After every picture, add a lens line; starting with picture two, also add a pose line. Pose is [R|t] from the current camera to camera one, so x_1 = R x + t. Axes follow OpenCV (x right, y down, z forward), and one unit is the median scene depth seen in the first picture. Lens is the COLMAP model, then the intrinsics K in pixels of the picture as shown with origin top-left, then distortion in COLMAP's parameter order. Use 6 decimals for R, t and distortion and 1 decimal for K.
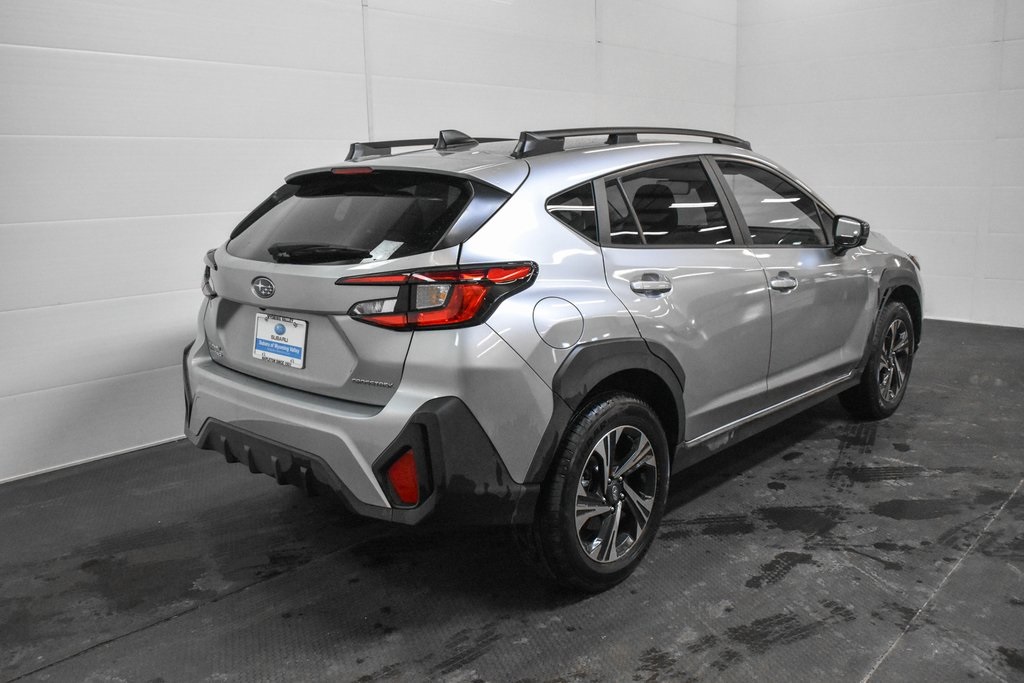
lens RADIAL K [[858.1, 0, 512.0], [0, 858.1, 341.5], [0, 0, 1]] dist [-0.000838, -0.000203]
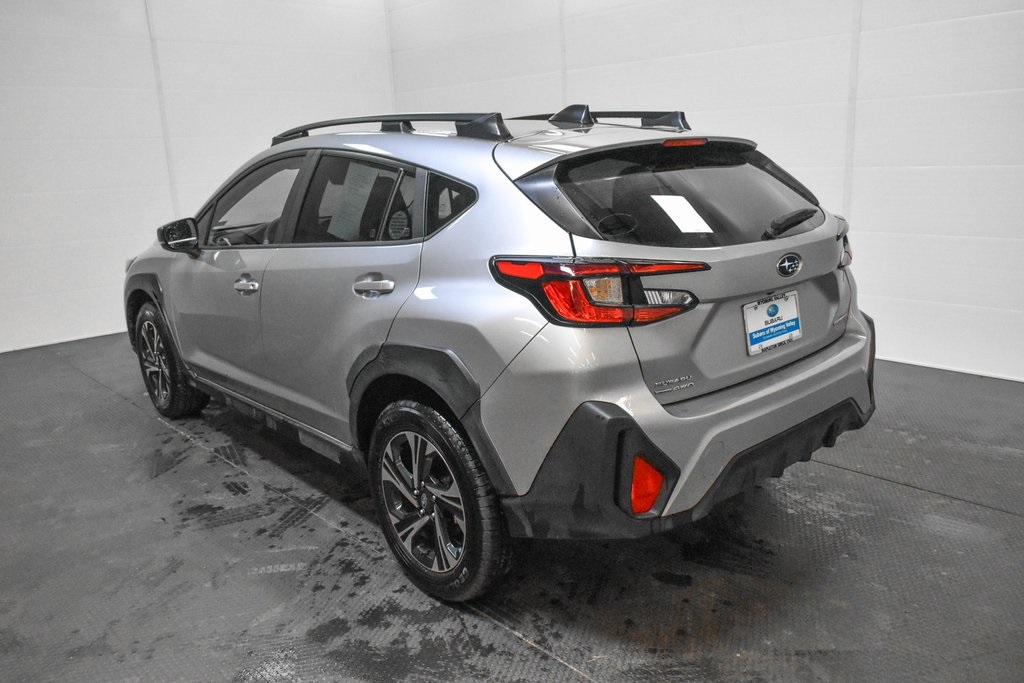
lens RADIAL K [[802.2, 0, 512.0], [0, 802.2, 341.5], [0, 0, 1]] dist [-0.011989, -0.002952]
pose [[0.085501, -0.223650, 0.970912, -1.184713], [0.229536, 0.952689, 0.199239, -0.227666], [-0.969537, 0.205824, 0.132792, 1.206652]]
